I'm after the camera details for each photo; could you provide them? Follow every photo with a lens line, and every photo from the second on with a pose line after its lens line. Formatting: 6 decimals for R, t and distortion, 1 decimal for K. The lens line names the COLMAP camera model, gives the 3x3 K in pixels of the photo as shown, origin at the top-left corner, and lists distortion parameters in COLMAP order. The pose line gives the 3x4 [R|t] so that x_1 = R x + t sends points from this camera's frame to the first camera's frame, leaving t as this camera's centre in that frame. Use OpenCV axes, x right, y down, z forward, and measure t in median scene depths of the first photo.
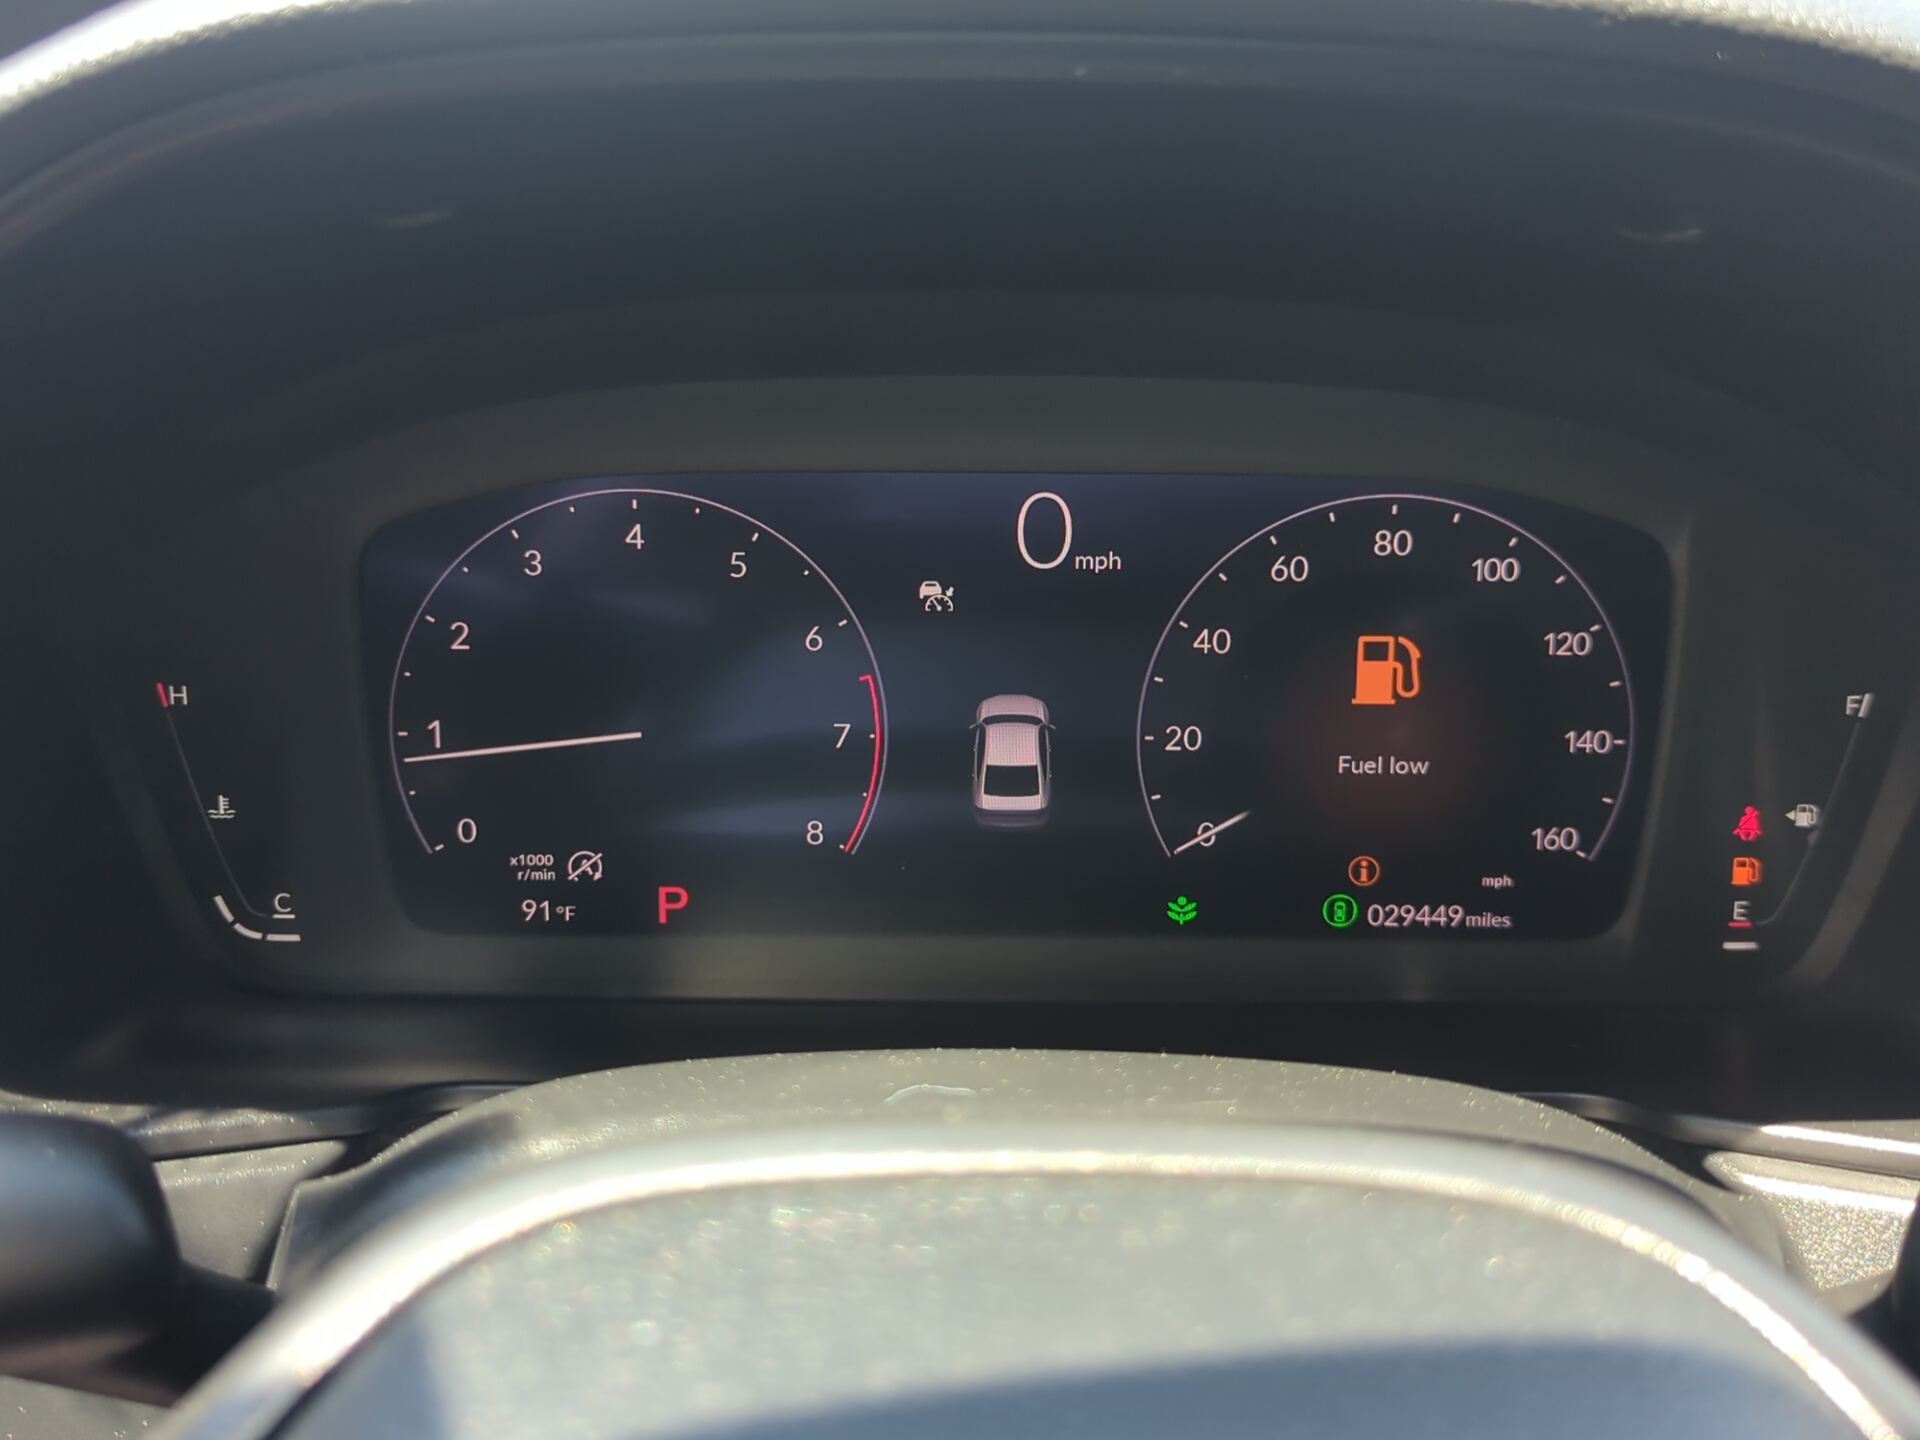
lens RADIAL K [[1557.6, 0, 985.7], [0, 1557.6, 605.6], [0, 0, 1]] dist [0.054502, -0.051234]
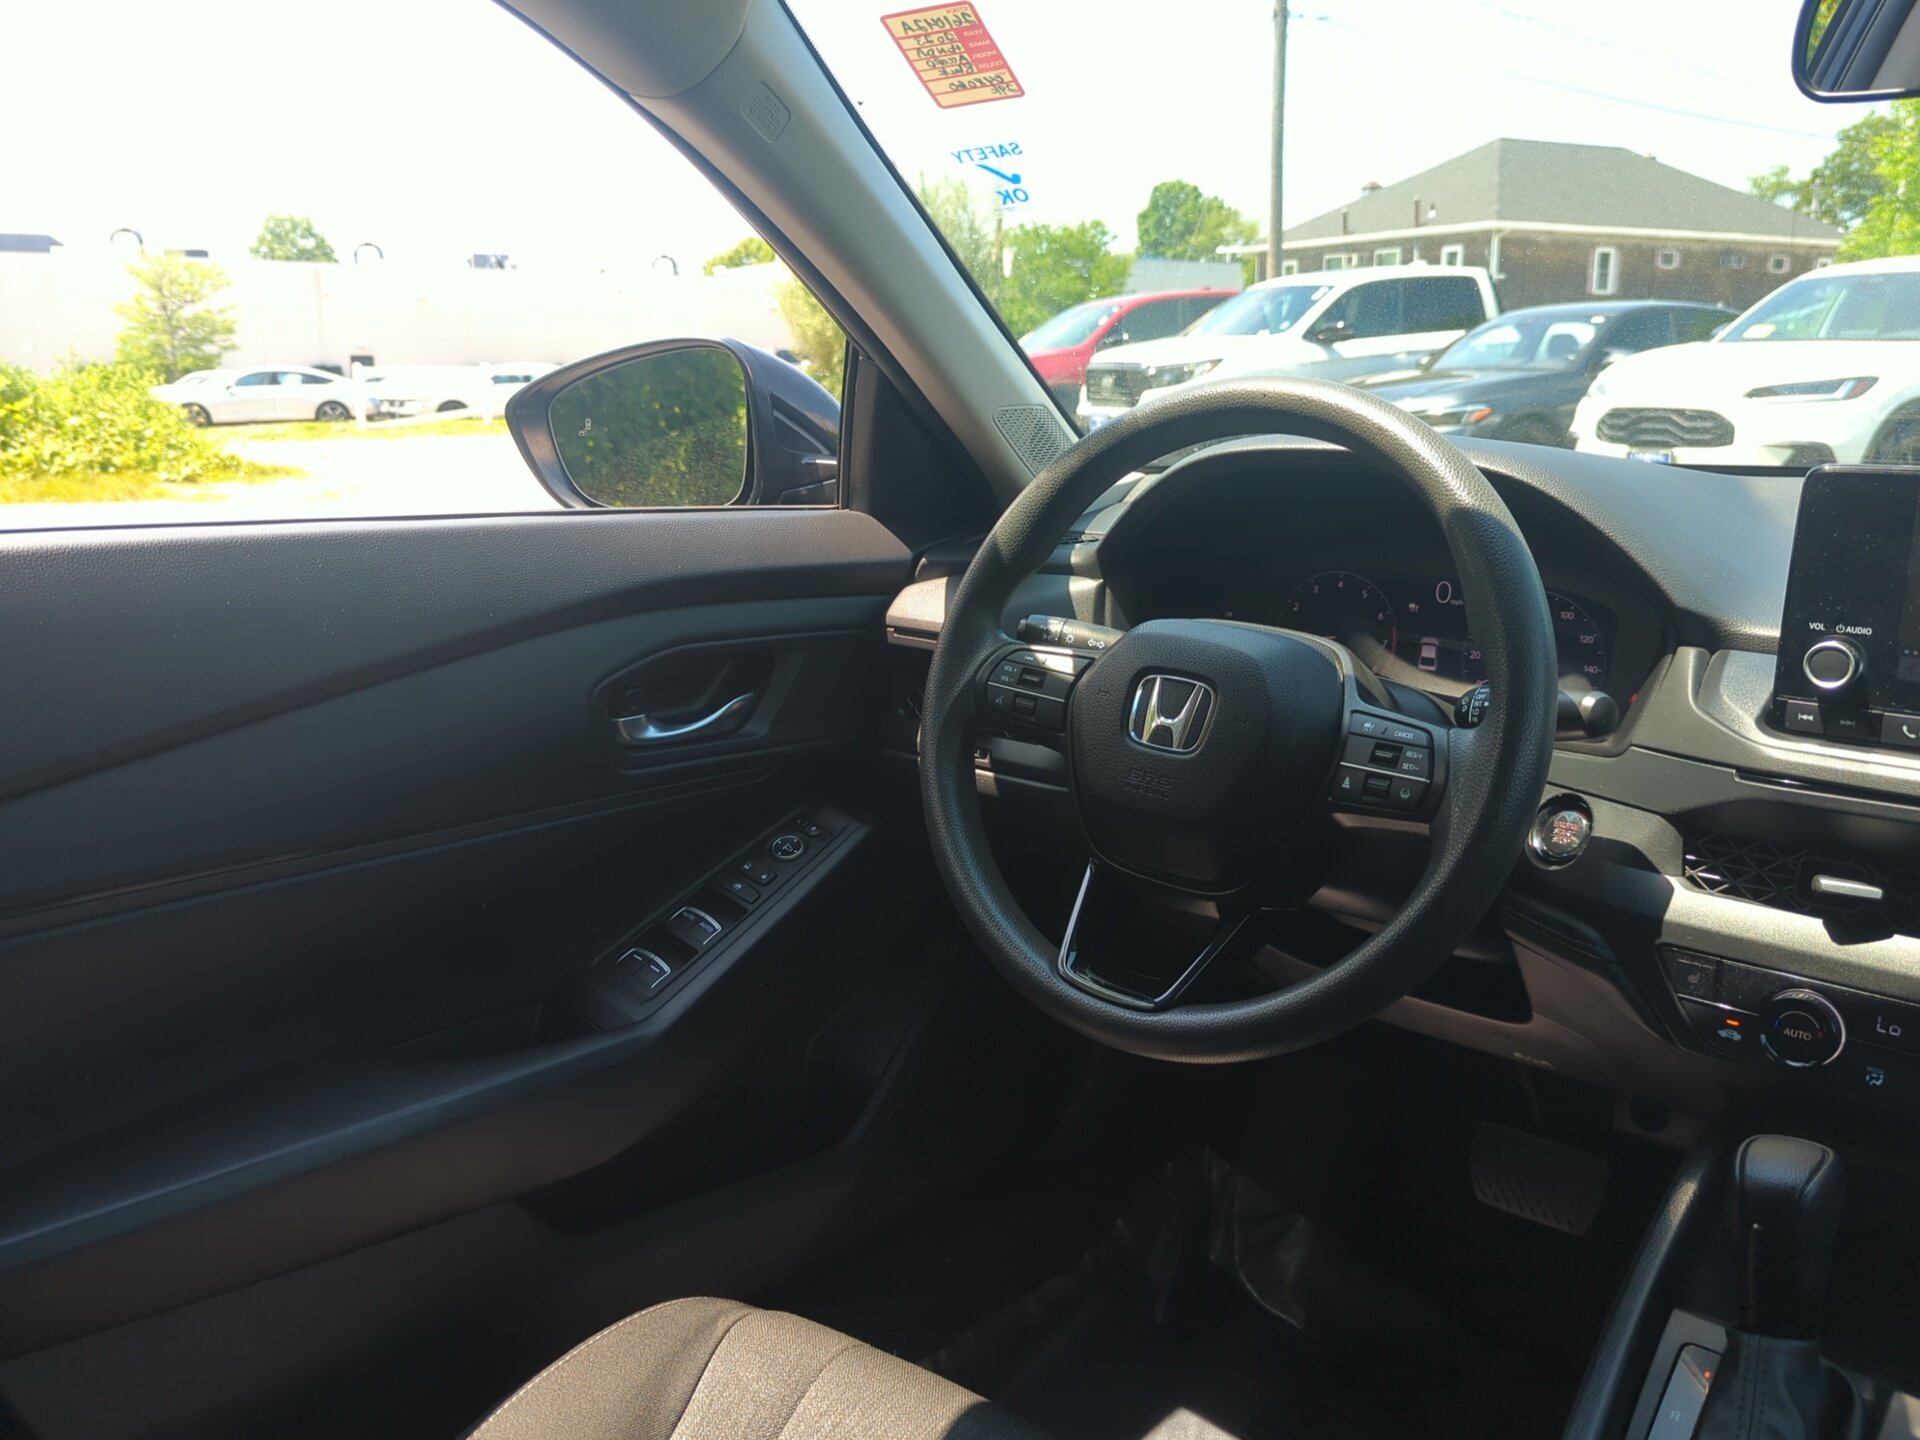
lens RADIAL K [[1557.6, 0, 985.9], [0, 1557.6, 687.7], [0, 0, 1]] dist [0.054502, -0.051234]
pose [[0.766013, 0.126607, -0.630234, 1.531170], [-0.171419, 0.985143, -0.010446, 0.387046], [0.619548, 0.116035, 0.776335, -2.446698]]
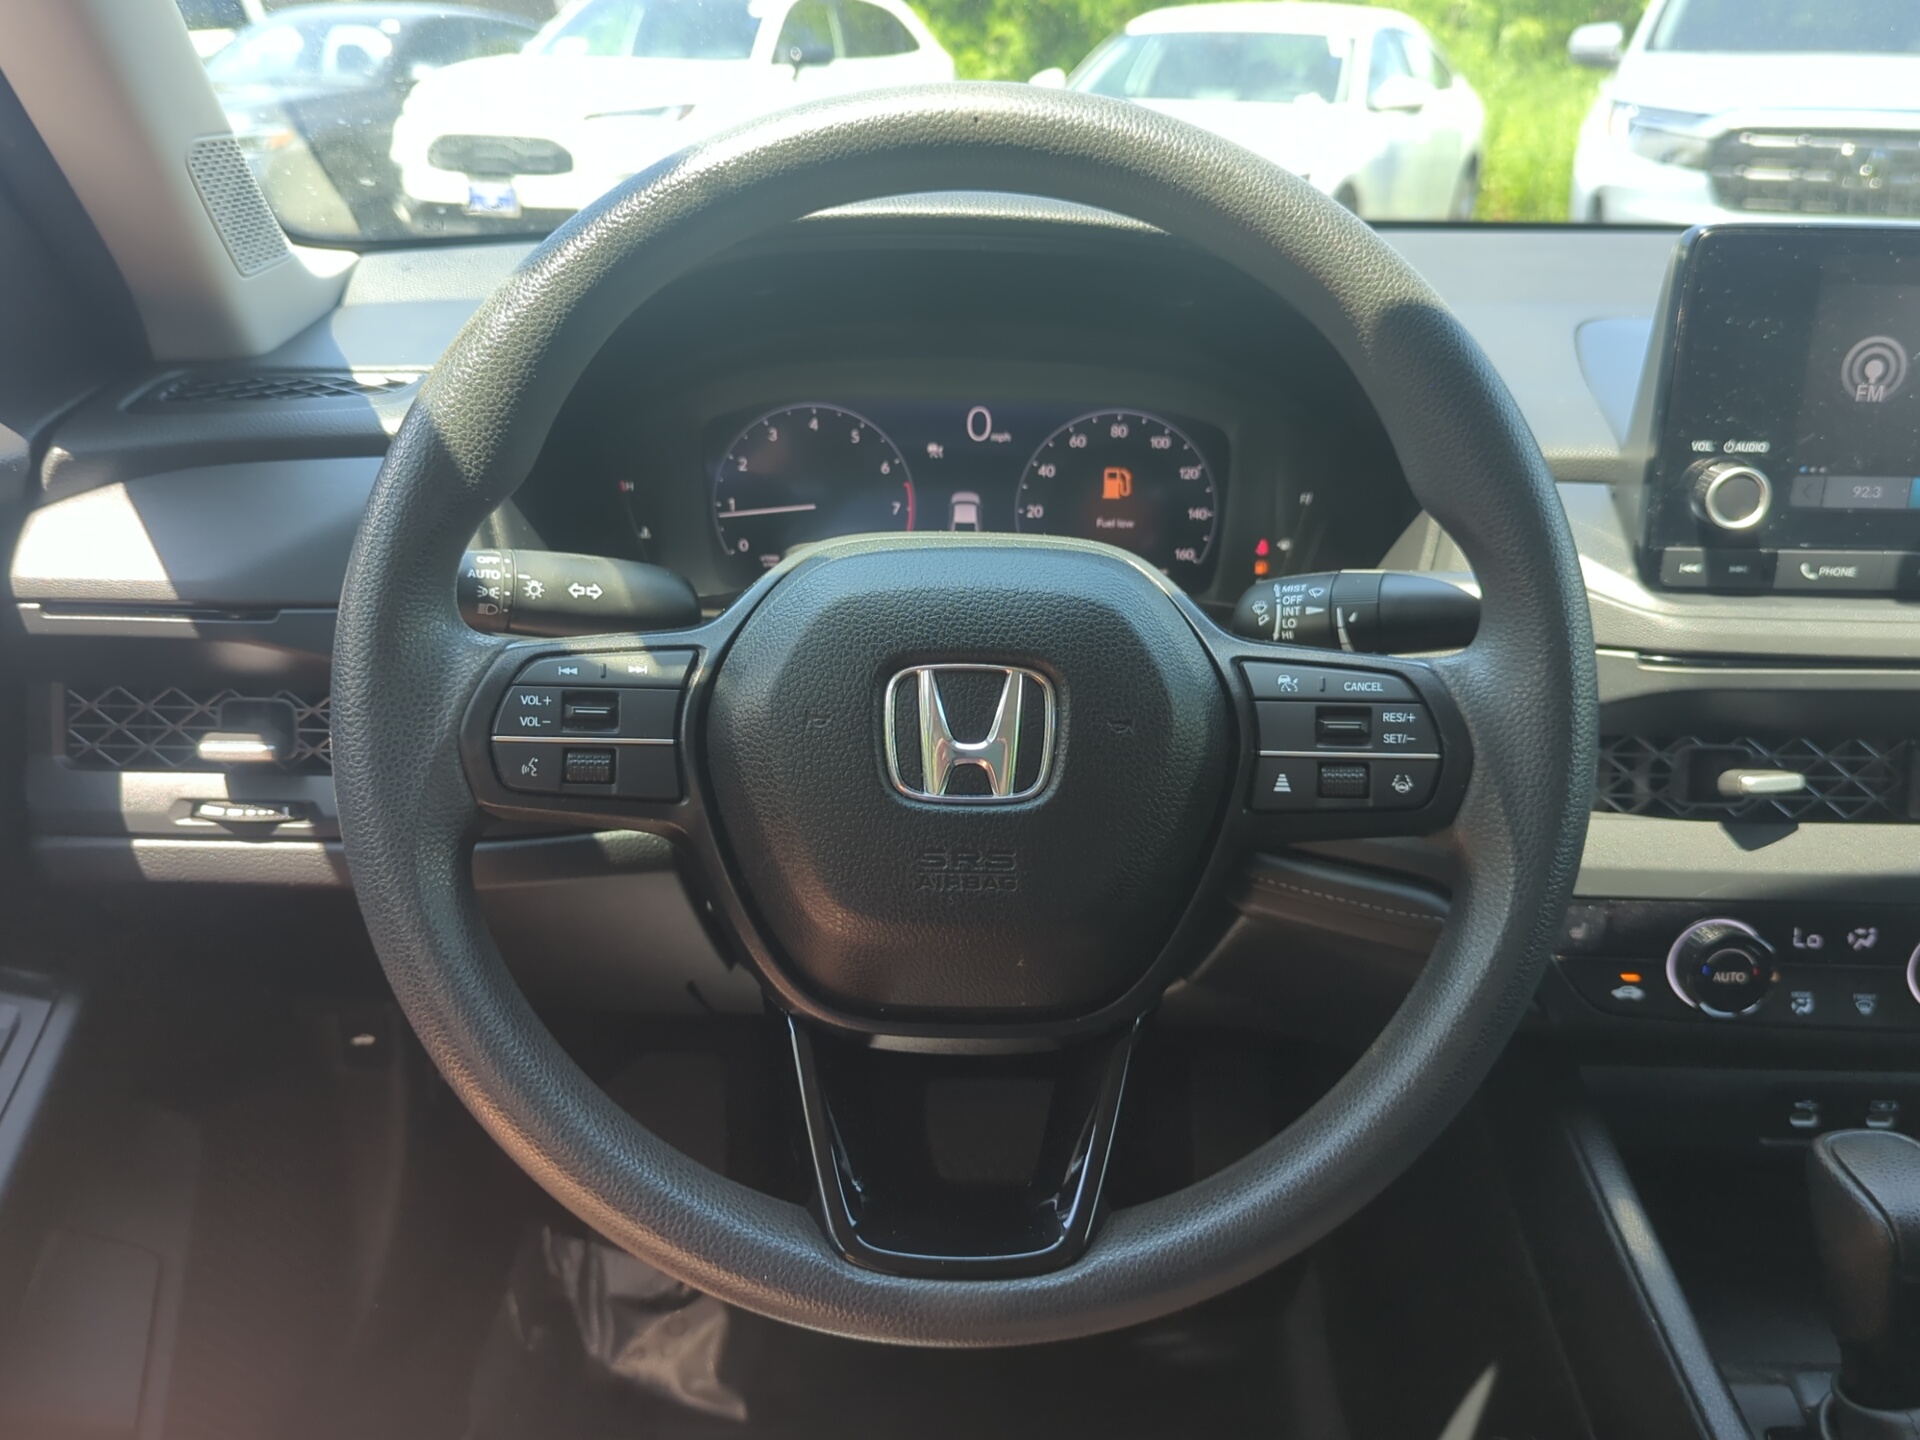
lens RADIAL K [[1695.6, 0, 983.5], [0, 1695.6, 689.7], [0, 0, 1]] dist [0.044526, -0.048941]
pose [[0.999874, 0.010893, 0.011528, 0.018045], [-0.011595, 0.997968, 0.062658, 0.200773], [-0.010822, -0.062784, 0.997968, -1.694057]]
